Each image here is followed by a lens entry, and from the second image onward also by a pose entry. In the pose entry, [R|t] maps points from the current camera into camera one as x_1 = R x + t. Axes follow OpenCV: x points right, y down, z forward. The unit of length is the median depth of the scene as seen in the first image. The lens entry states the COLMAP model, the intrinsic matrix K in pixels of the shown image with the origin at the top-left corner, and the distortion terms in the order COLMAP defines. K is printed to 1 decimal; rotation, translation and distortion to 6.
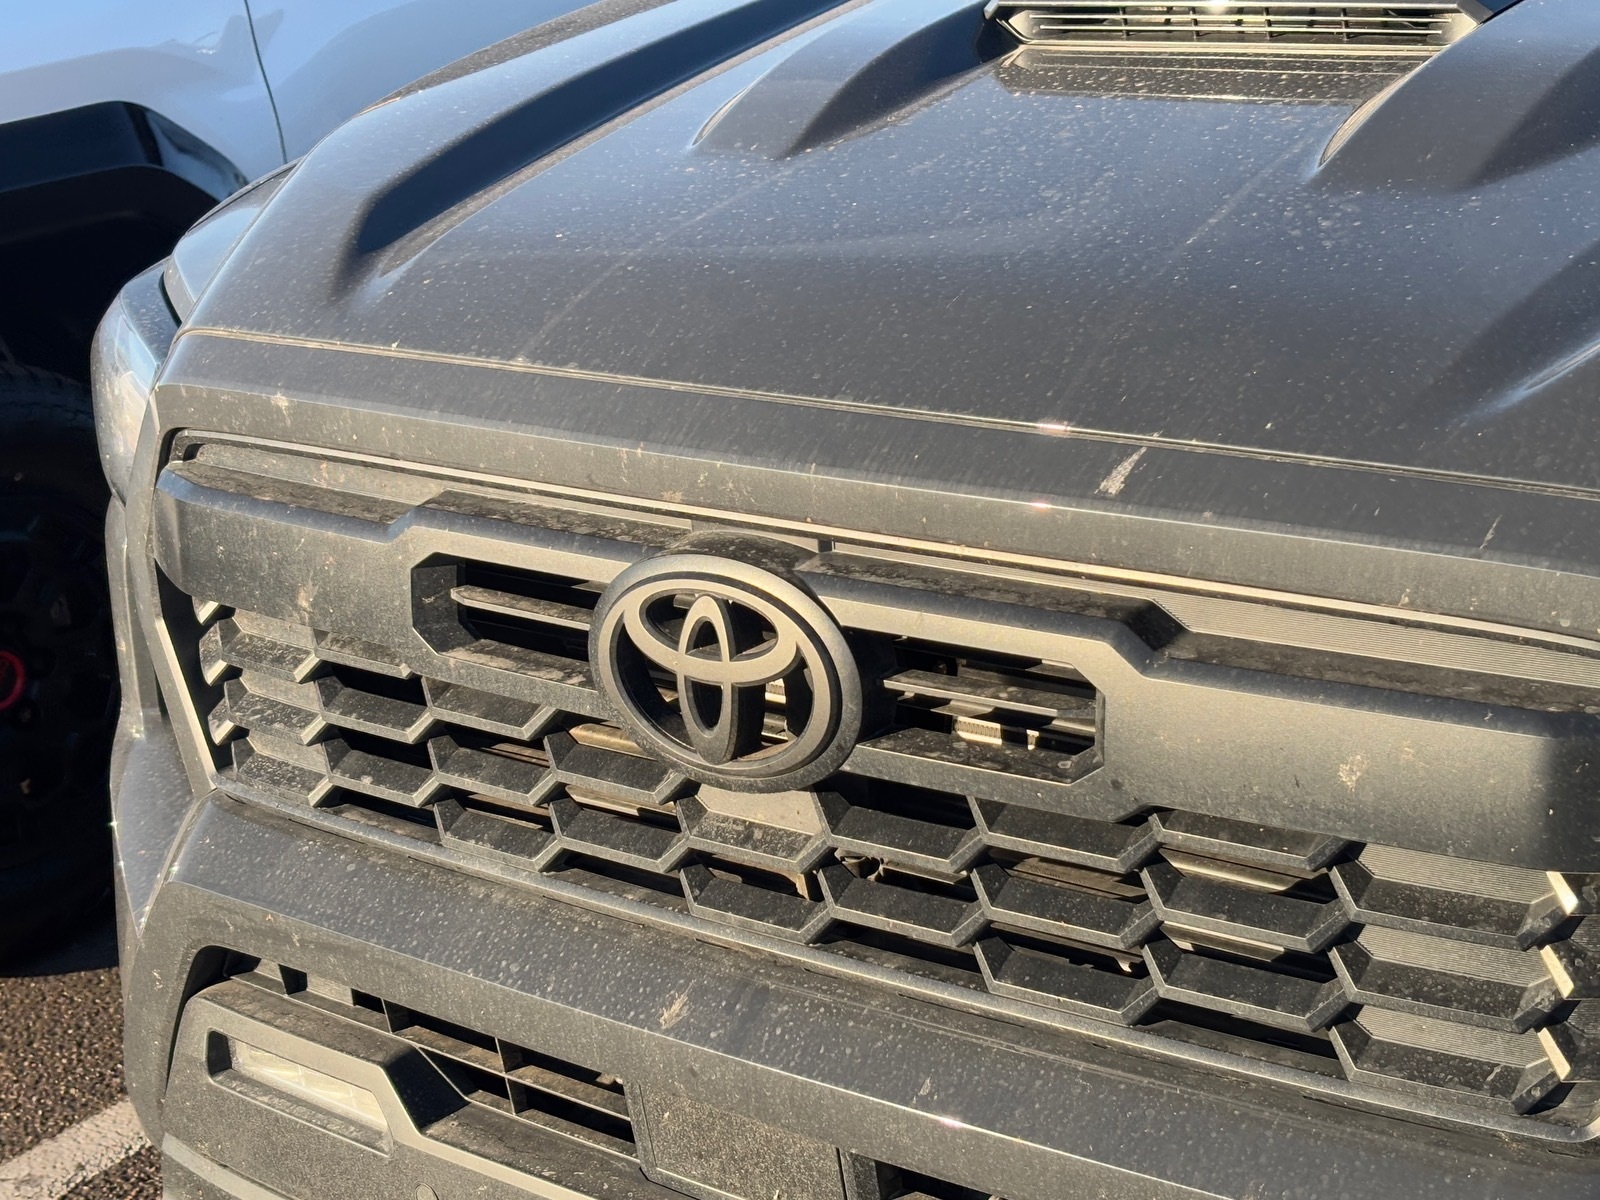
lens RADIAL K [[2650.8, 0, 800.0], [0, 2650.8, 600.0], [0, 0, 1]] dist [0.178783, -0.033380]
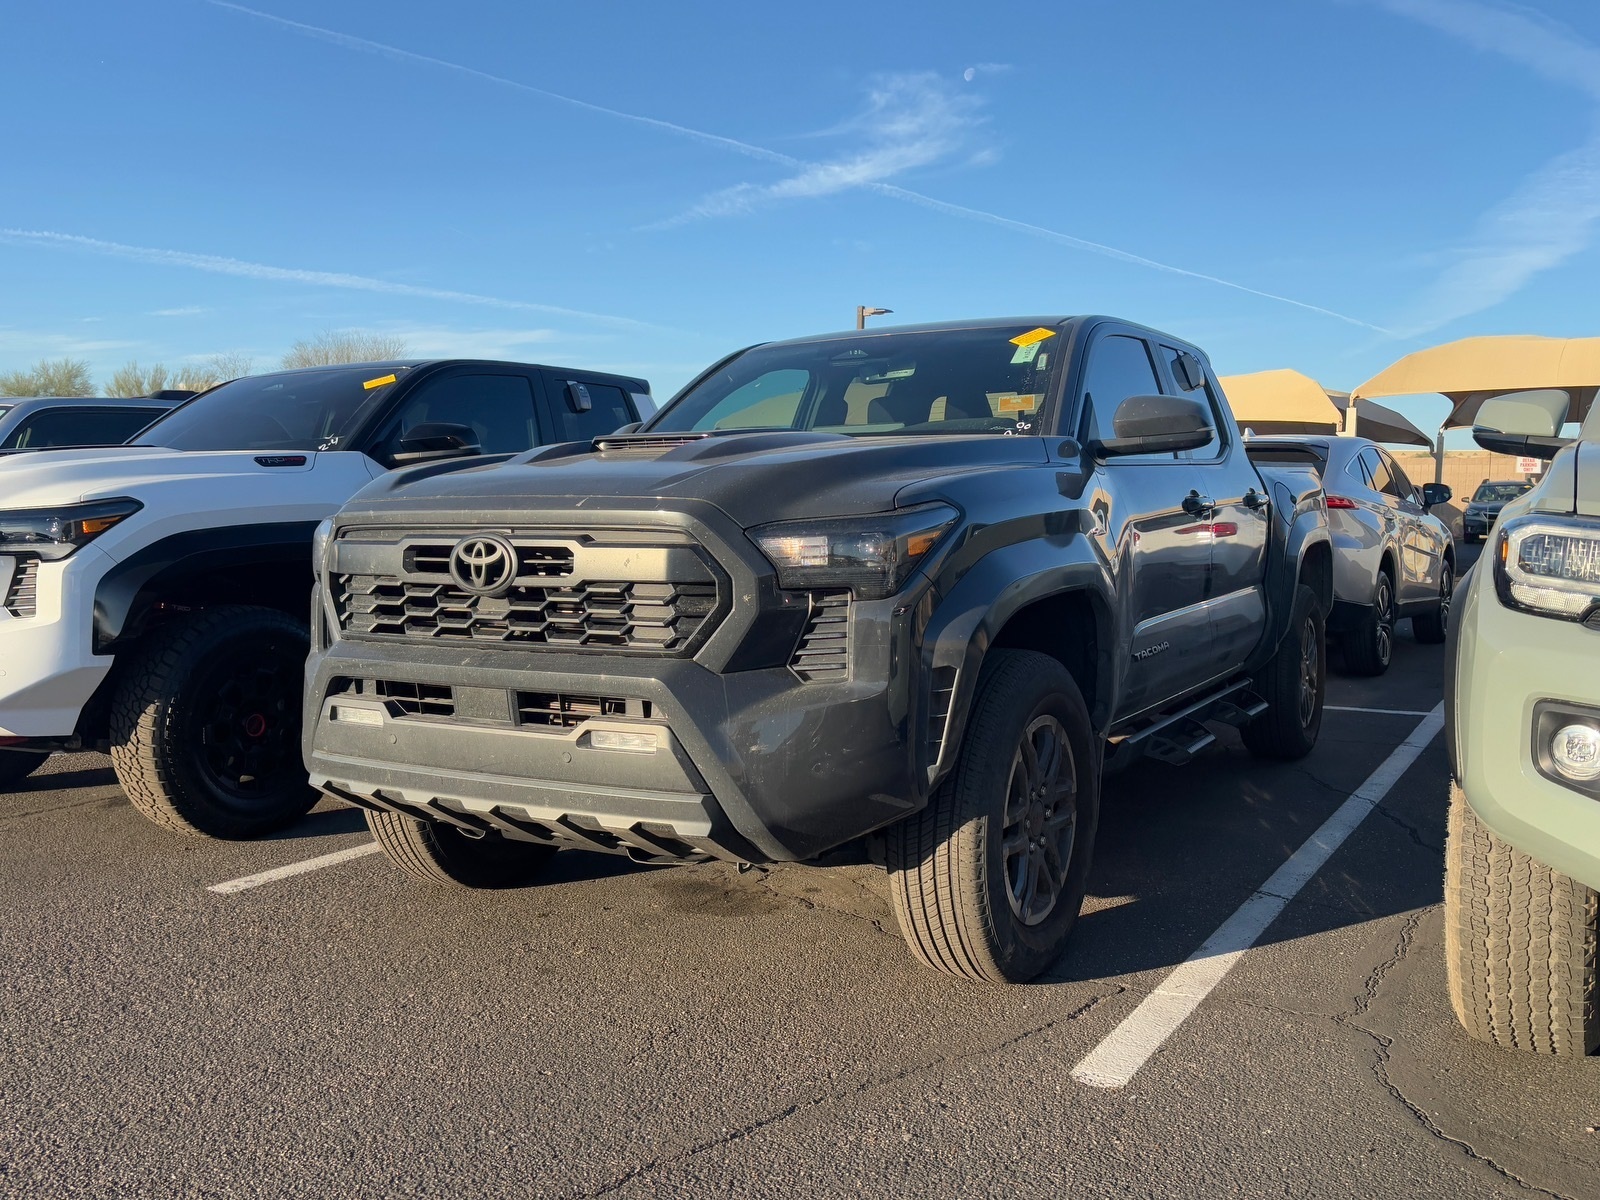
lens RADIAL K [[1340.3, 0, 800.0], [0, 1340.3, 600.0], [0, 0, 1]] dist [0.002296, 0.000492]
pose [[0.993185, 0.047451, 0.106447, 0.209063], [-0.019829, 0.968845, -0.246872, 0.518167], [-0.114845, 0.243079, 0.963184, -0.843952]]
